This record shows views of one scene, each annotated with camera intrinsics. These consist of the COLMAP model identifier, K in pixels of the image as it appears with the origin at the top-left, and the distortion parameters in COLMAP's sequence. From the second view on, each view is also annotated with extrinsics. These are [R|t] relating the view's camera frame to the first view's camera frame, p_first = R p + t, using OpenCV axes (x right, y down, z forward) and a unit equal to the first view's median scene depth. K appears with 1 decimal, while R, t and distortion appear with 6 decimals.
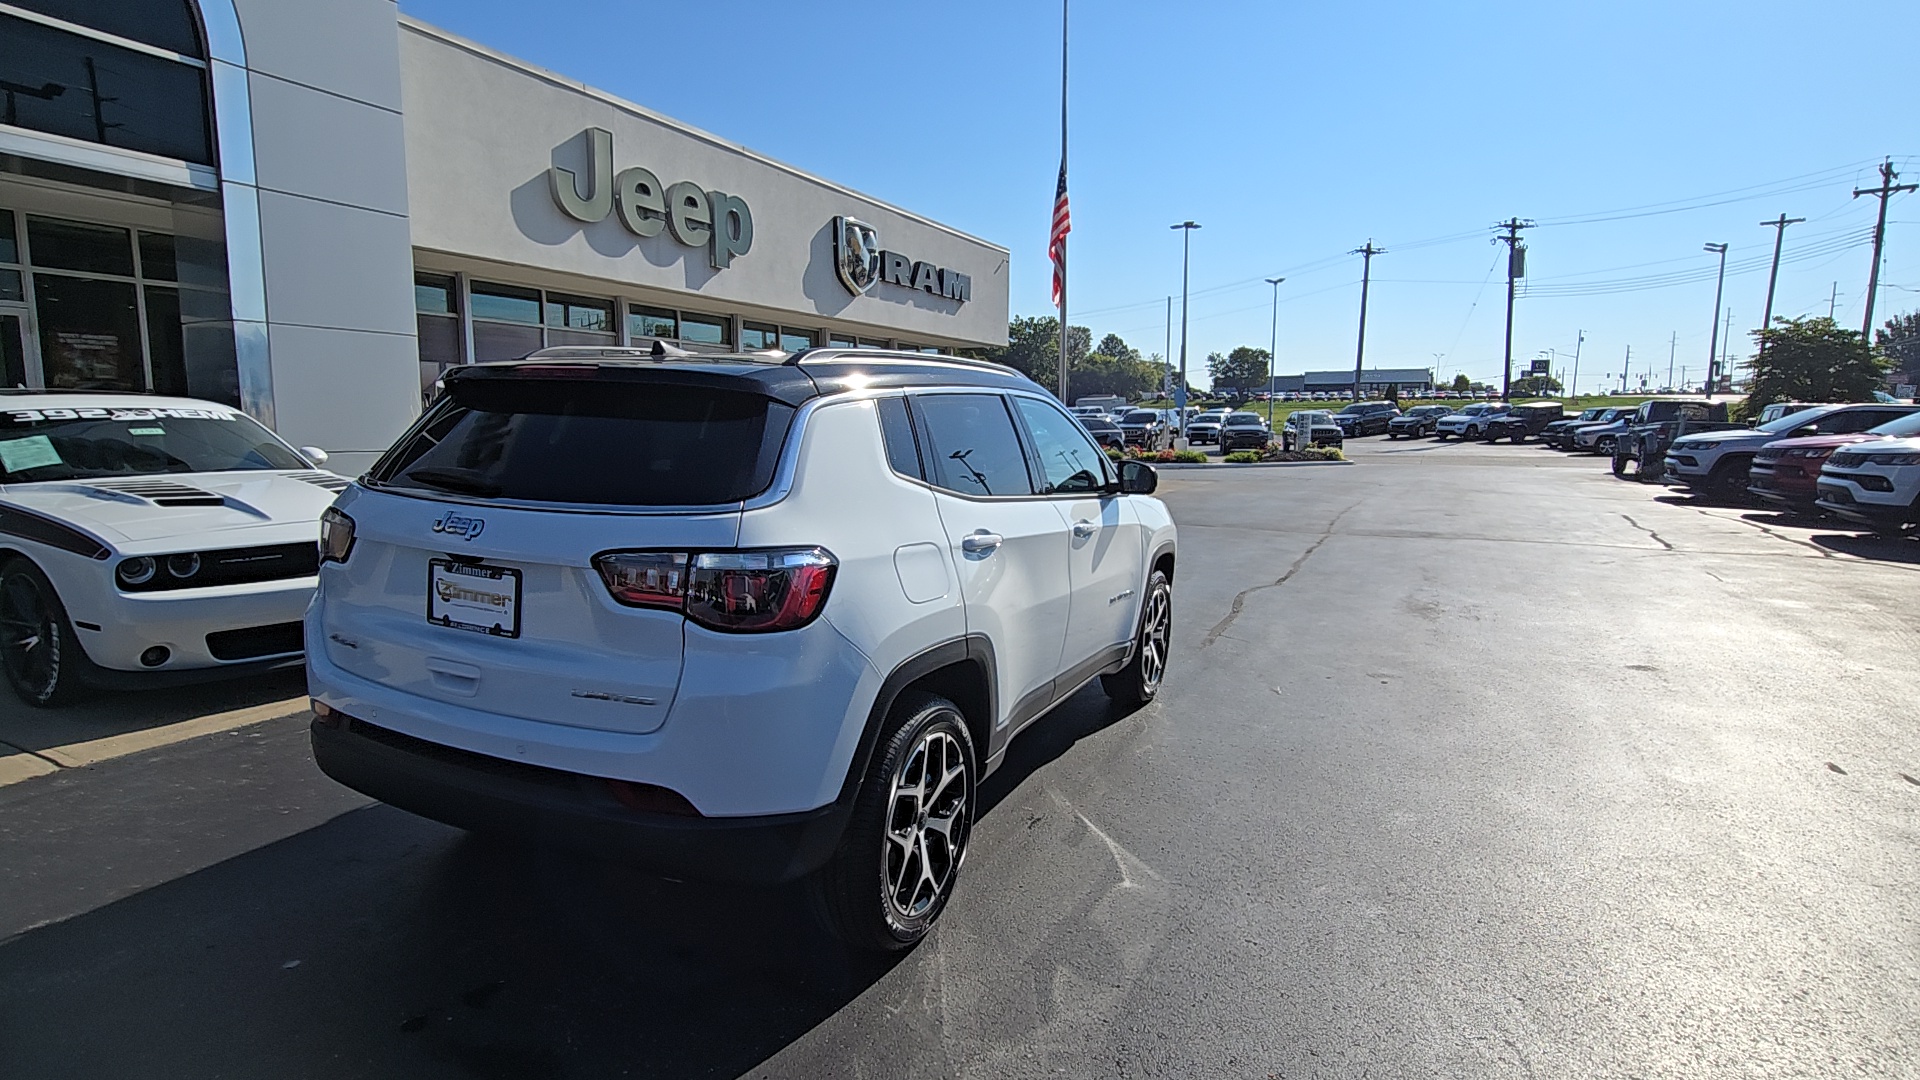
lens RADIAL K [[970.6, 0, 951.4], [0, 970.6, 546.4], [0, 0, 1]] dist [-0.001427, 0.000160]
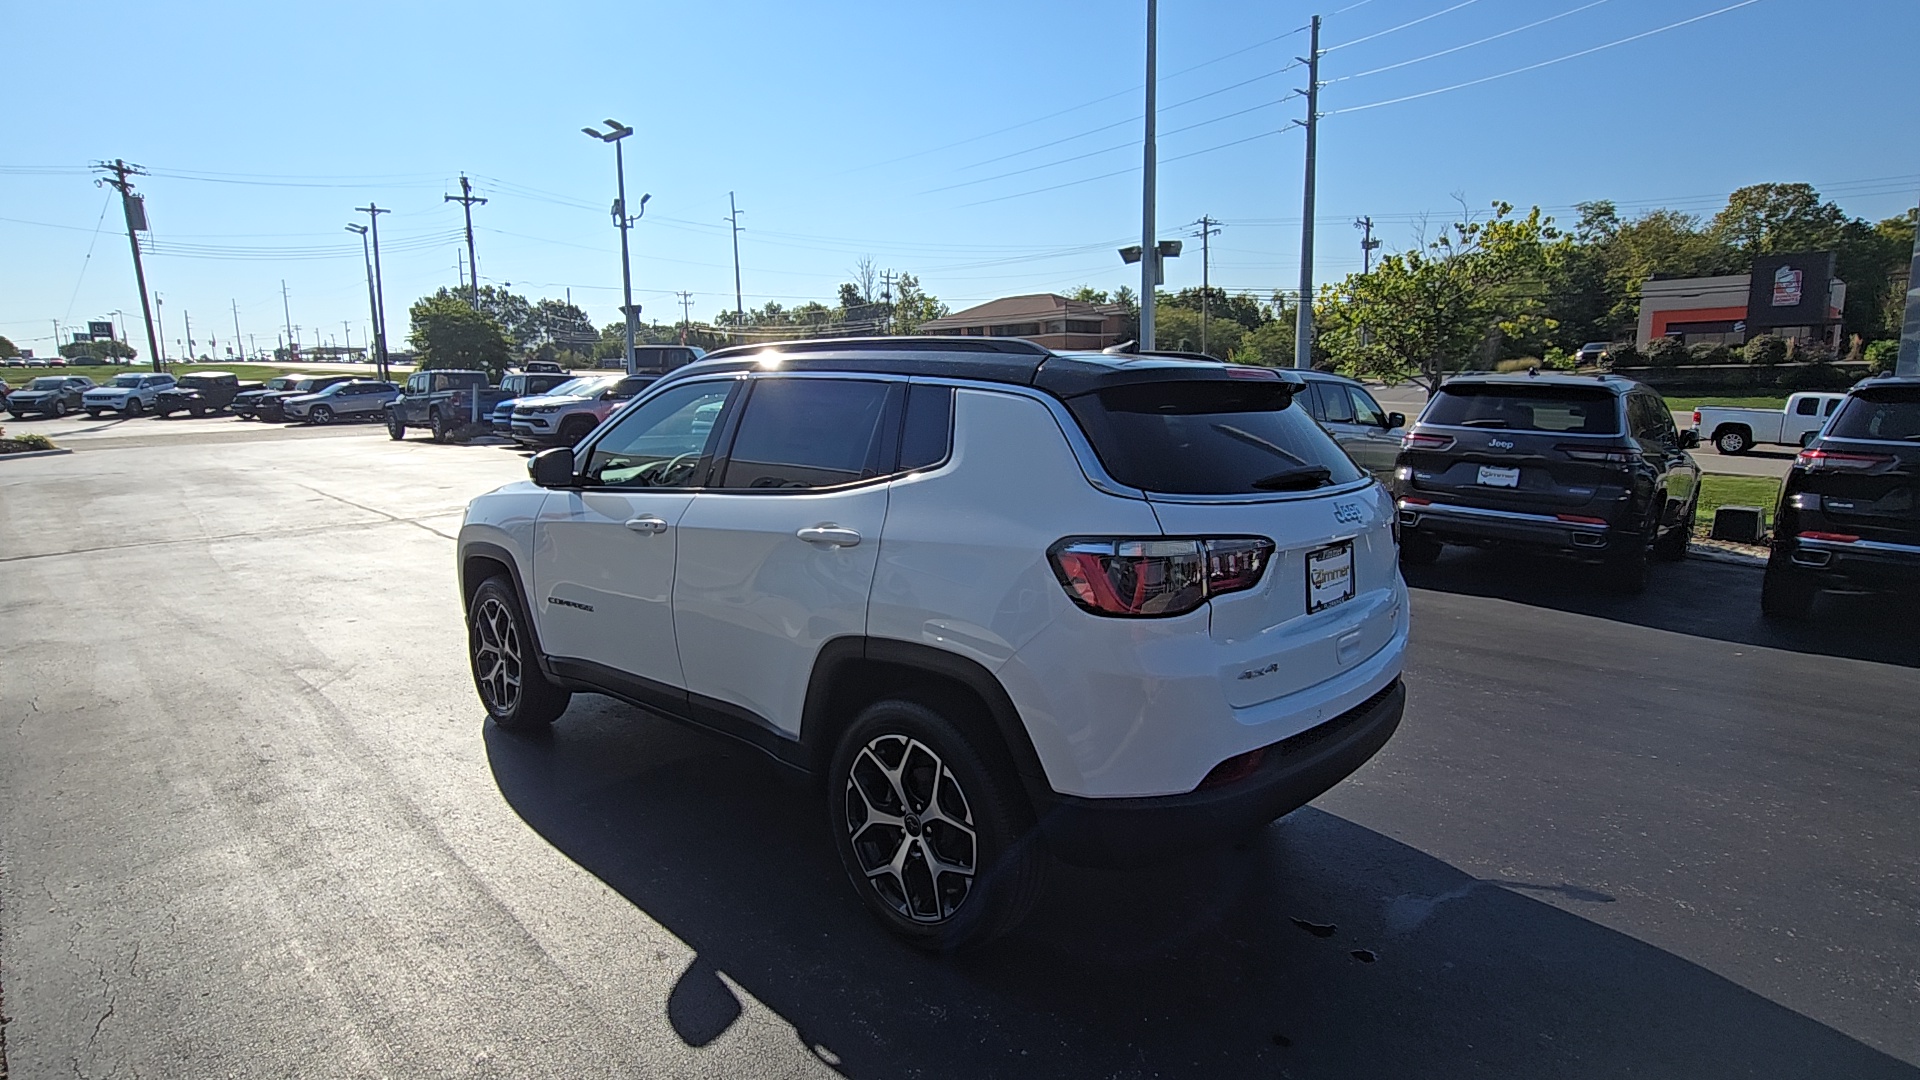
lens RADIAL K [[970.6, 0, 951.9], [0, 970.6, 546.2], [0, 0, 1]] dist [-0.001427, 0.000160]
pose [[0.296429, -0.172082, 0.939424, -0.218350], [0.141137, 0.980727, 0.135113, -0.025739], [-0.944569, 0.092536, 0.315003, 0.135643]]
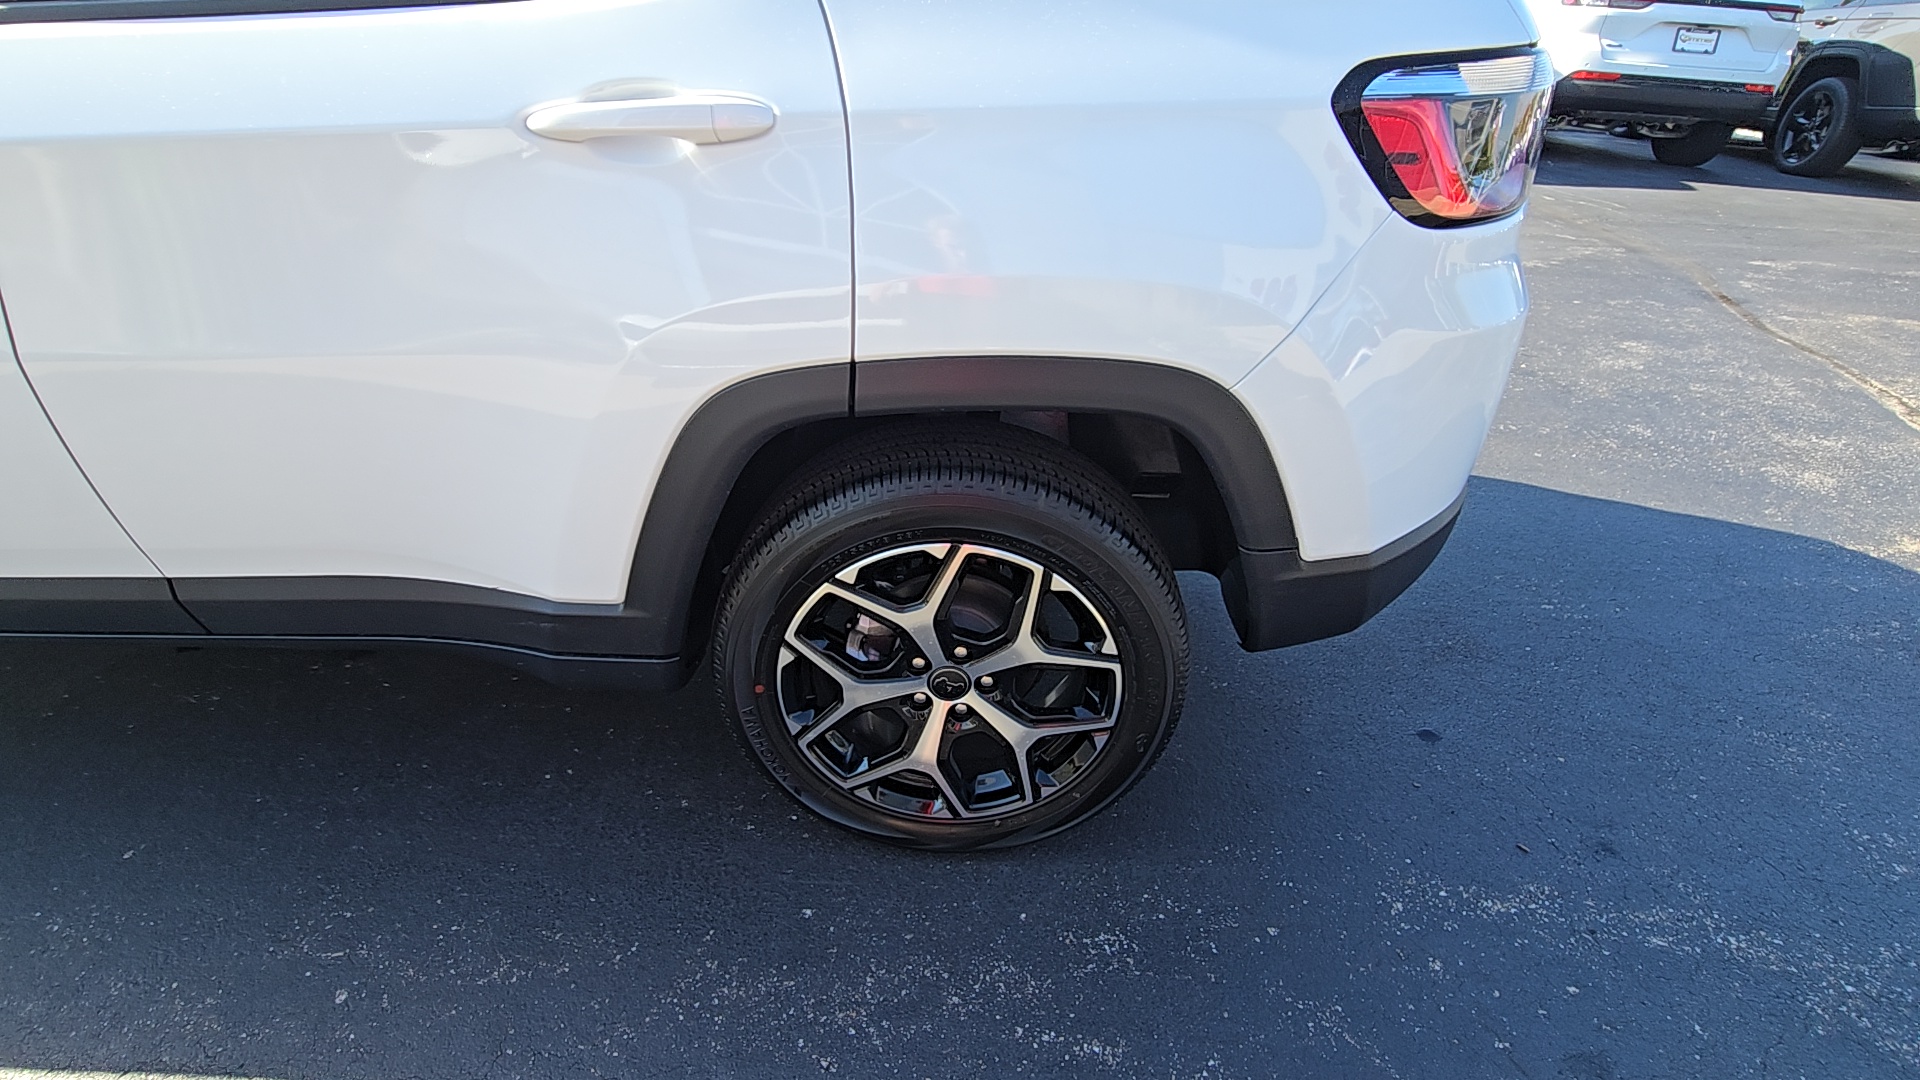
lens RADIAL K [[970.6, 0, 952.5], [0, 970.6, 540.2], [0, 0, 1]] dist [-0.001427, 0.000160]
pose [[-0.412716, -0.516328, 0.750381, -0.143291], [0.092414, 0.795828, 0.598429, -0.022048], [-0.906160, 0.316327, -0.280735, 0.209407]]
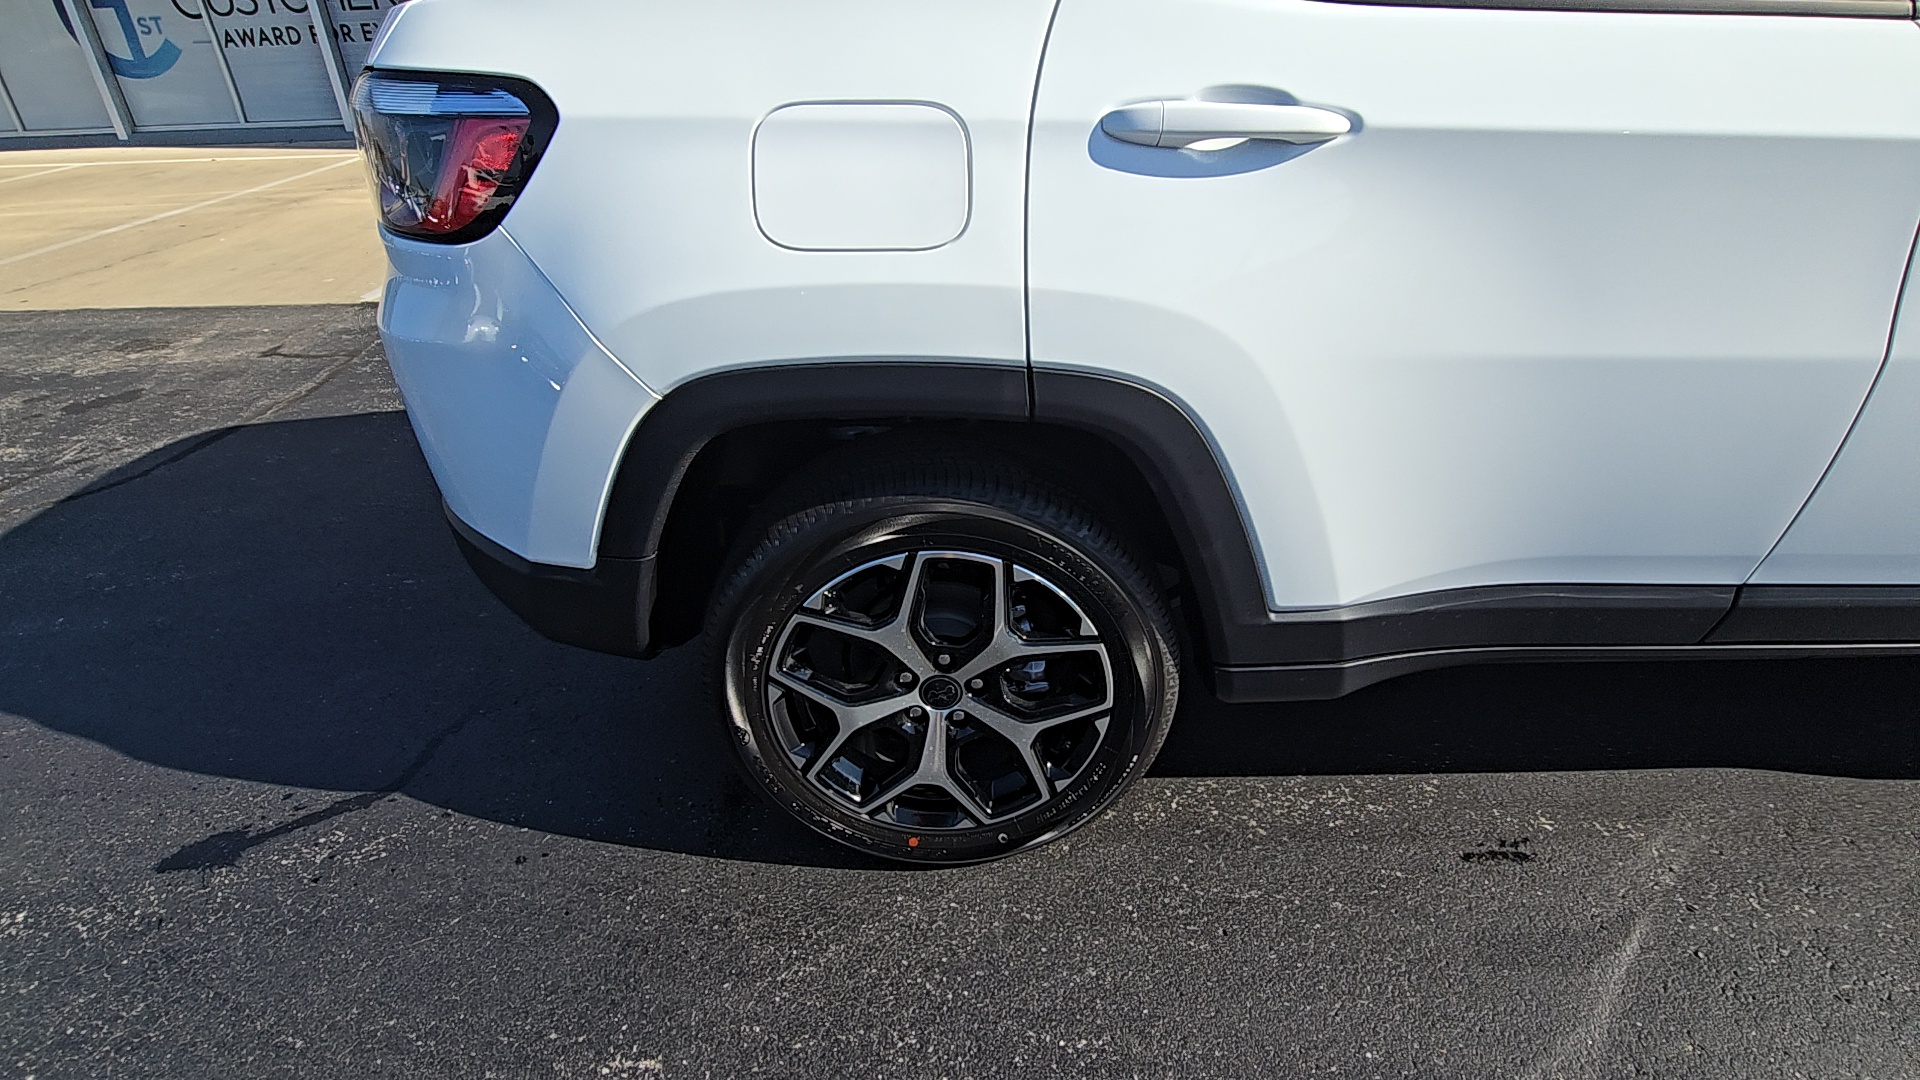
lens RADIAL K [[970.6, 0, 946.7], [0, 970.6, 549.1], [0, 0, 1]] dist [-0.001427, 0.000160]
pose [[0.418118, 0.419786, -0.805579, 0.054109], [-0.075643, 0.899828, 0.429638, -0.001359], [0.905238, -0.118703, 0.407987, 0.121231]]
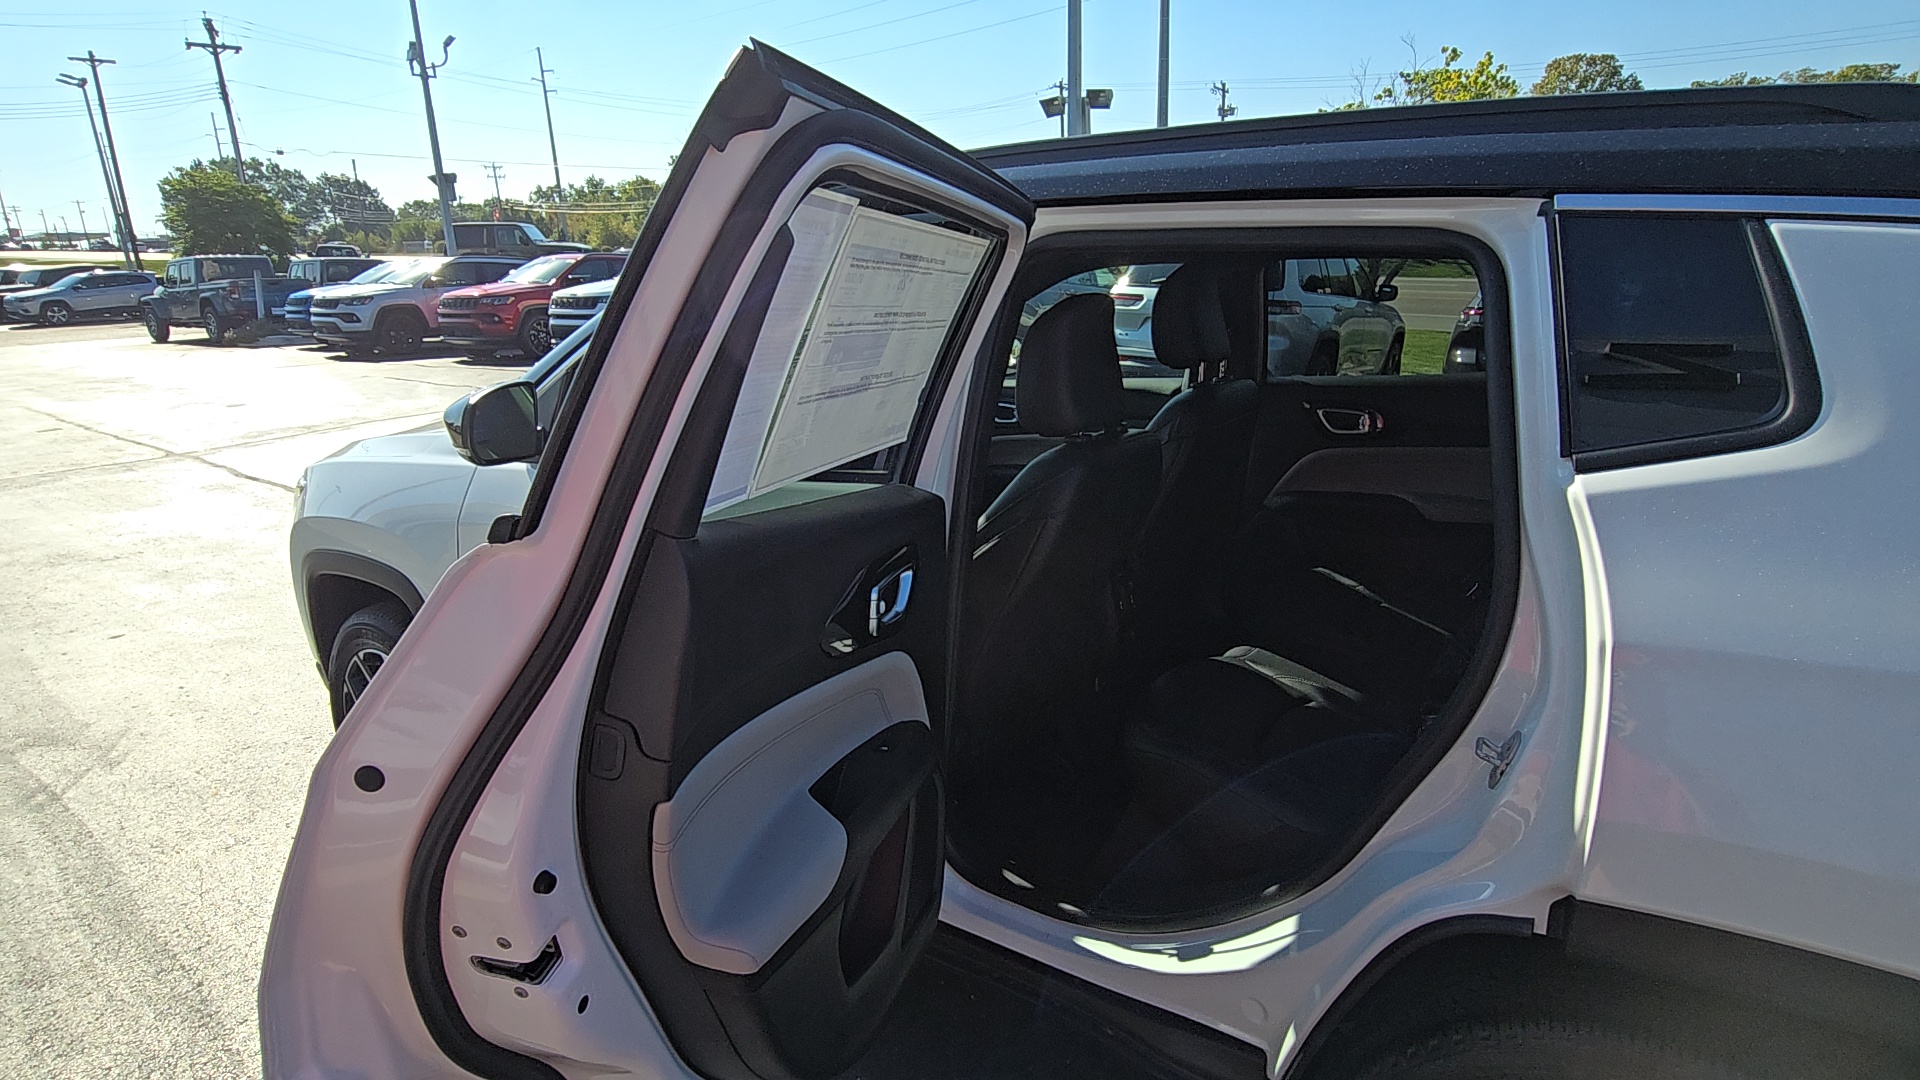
lens RADIAL K [[970.6, 0, 950.5], [0, 970.6, 543.6], [0, 0, 1]] dist [-0.001427, 0.000160]
pose [[0.144134, -0.292272, 0.945411, -0.139432], [0.159365, 0.949772, 0.269324, -0.033925], [-0.976641, 0.111847, 0.183473, 0.216248]]
